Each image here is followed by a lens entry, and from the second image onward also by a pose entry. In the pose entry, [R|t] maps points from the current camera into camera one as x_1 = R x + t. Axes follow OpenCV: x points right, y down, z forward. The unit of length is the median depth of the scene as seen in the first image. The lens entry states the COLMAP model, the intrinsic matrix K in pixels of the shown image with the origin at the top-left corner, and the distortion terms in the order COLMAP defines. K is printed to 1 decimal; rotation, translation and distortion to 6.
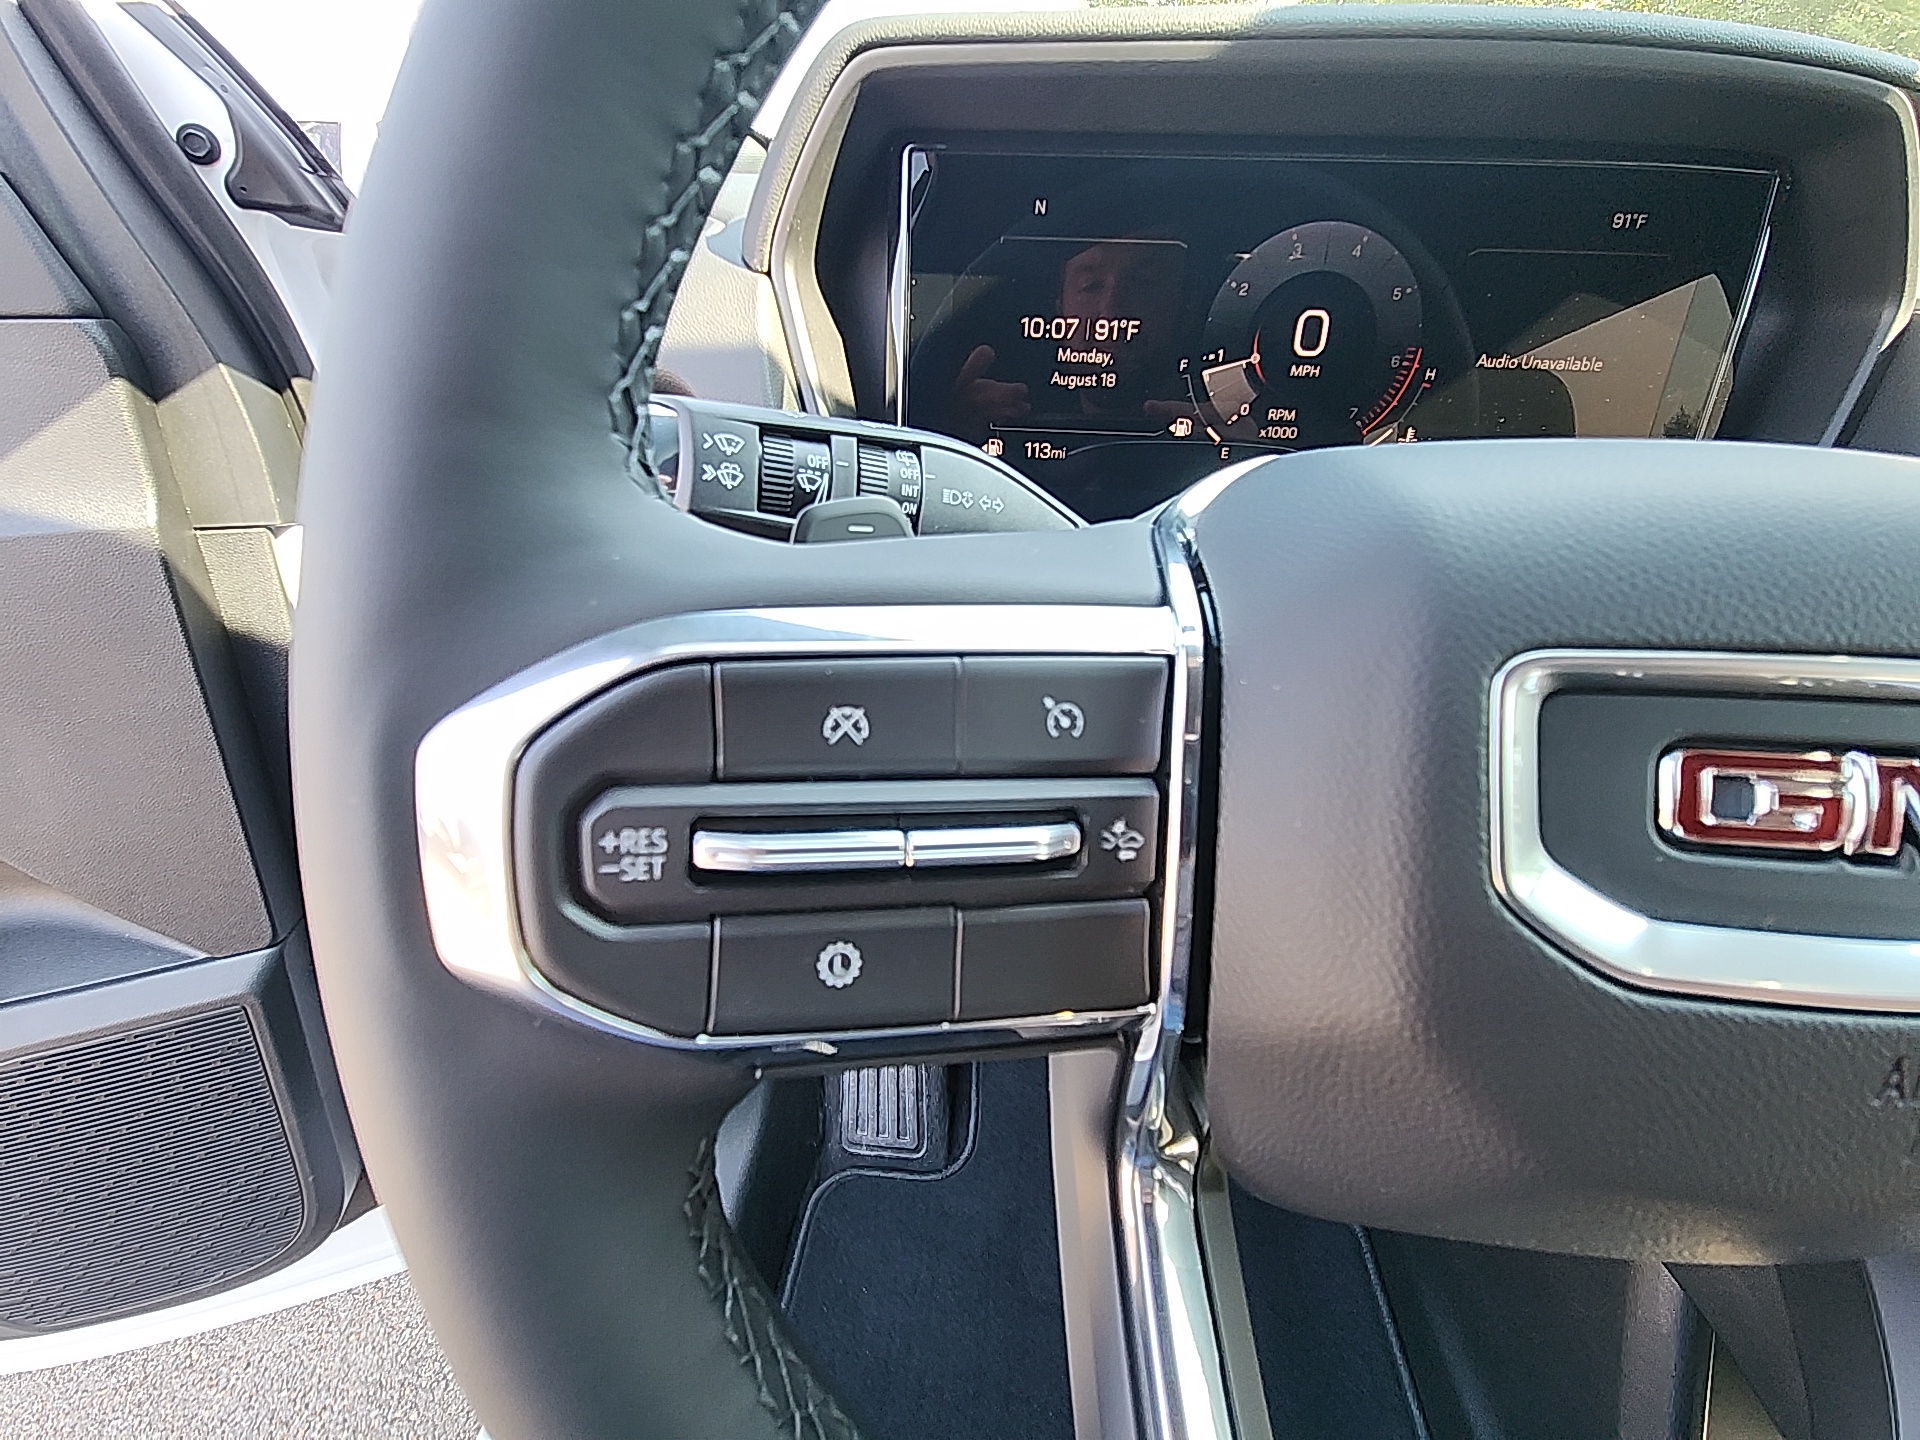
lens RADIAL K [[773.1, 0, 949.4], [0, 773.1, 708.0], [0, 0, 1]] dist [0.014441, -0.010594]
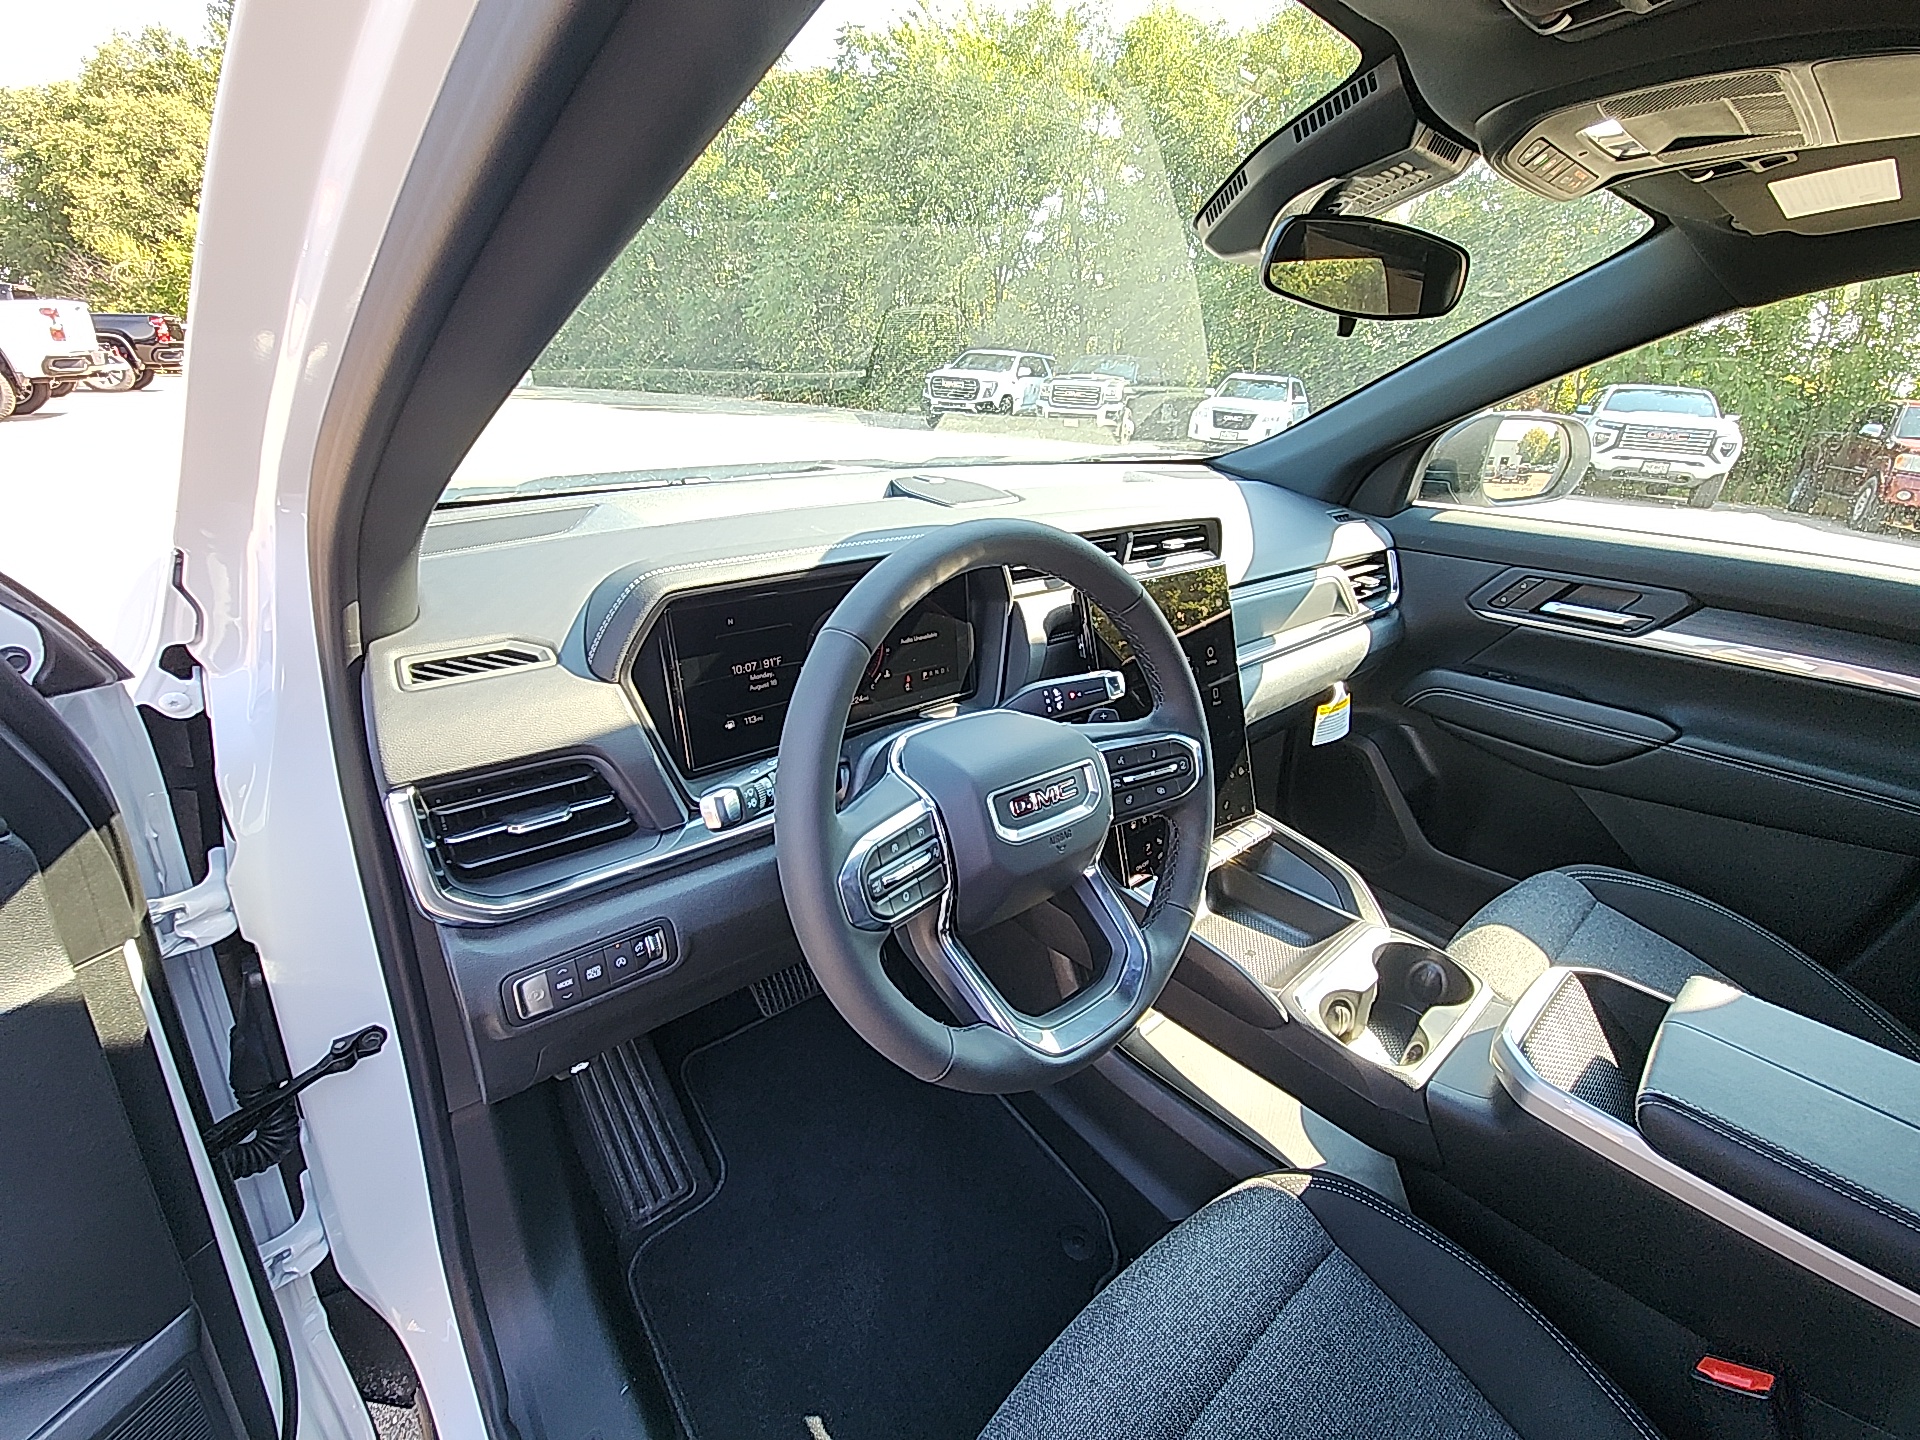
lens RADIAL K [[773.1, 0, 945.4], [0, 773.1, 701.7], [0, 0, 1]] dist [0.014441, -0.010594]
pose [[0.713617, -0.271249, 0.645890, -0.546048], [0.315992, 0.947507, 0.048790, -0.201213], [-0.625219, 0.169279, 0.761870, -0.601732]]
